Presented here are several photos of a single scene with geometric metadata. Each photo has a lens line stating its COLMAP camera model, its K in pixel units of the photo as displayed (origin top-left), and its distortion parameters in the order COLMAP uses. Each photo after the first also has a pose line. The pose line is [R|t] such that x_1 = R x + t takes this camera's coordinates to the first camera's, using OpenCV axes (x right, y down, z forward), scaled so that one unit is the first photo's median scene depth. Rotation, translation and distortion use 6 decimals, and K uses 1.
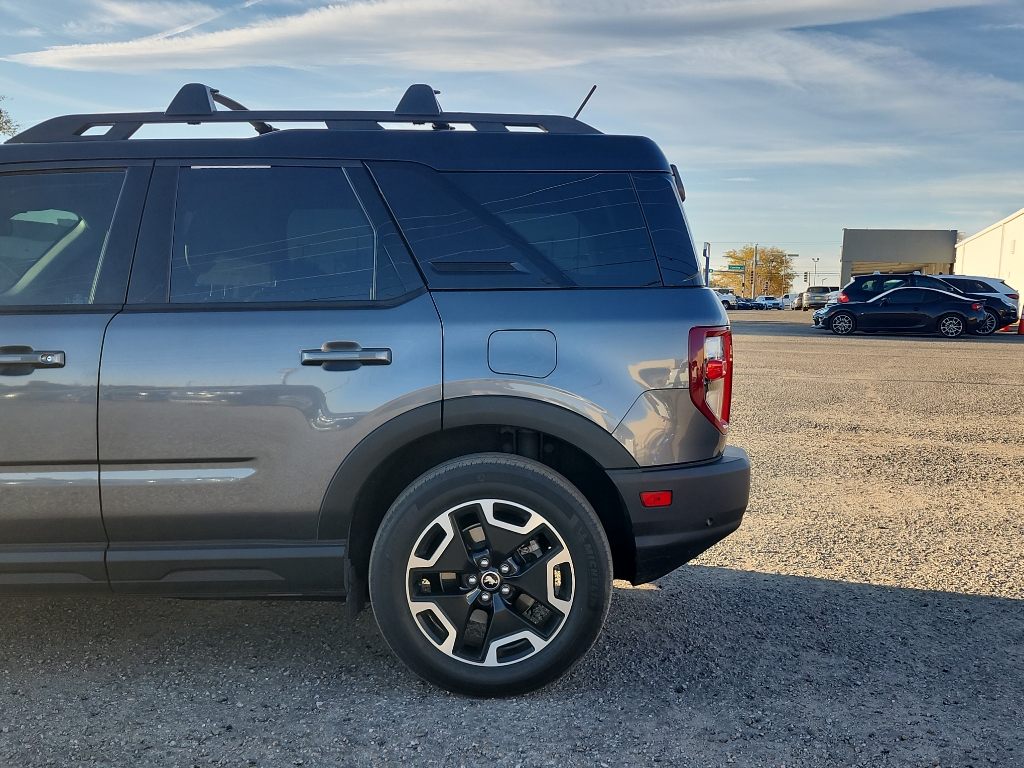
lens RADIAL K [[1117.9, 0, 512.0], [0, 1117.9, 384.0], [0, 0, 1]] dist [0.129714, -0.024251]
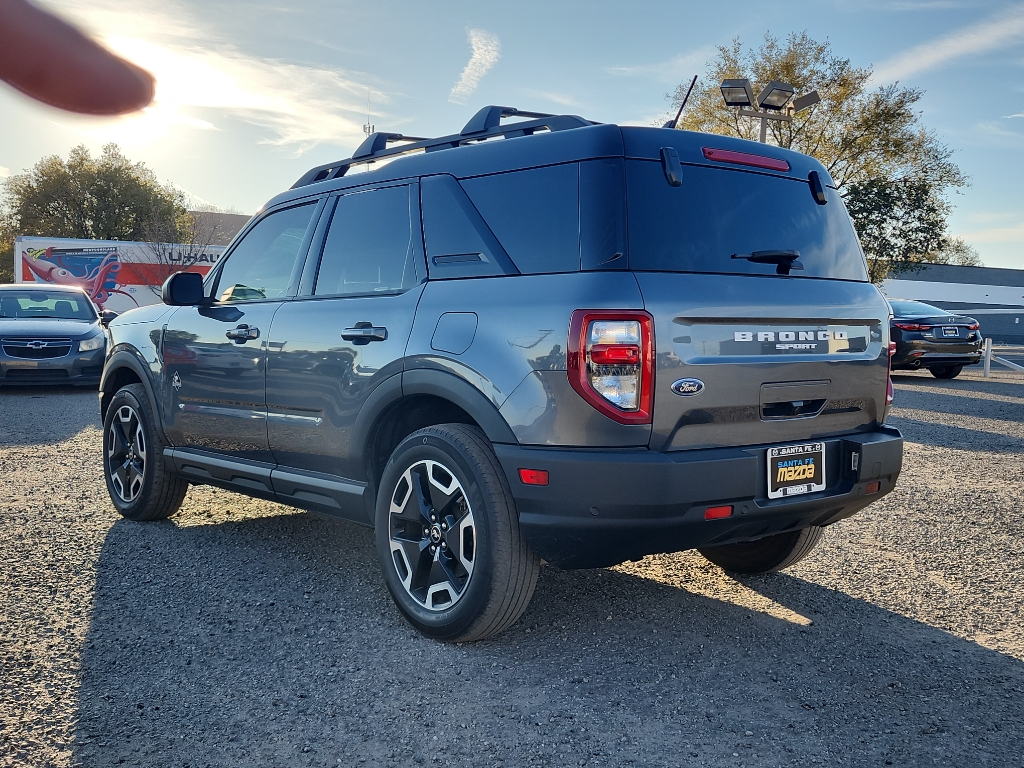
lens RADIAL K [[1117.9, 0, 512.0], [0, 1117.9, 384.0], [0, 0, 1]] dist [0.129714, -0.024251]
pose [[0.620737, 0.043580, -0.782807, 0.914317], [-0.080833, 0.996690, -0.008610, 0.028251], [0.779841, 0.068621, 0.622205, 0.348499]]
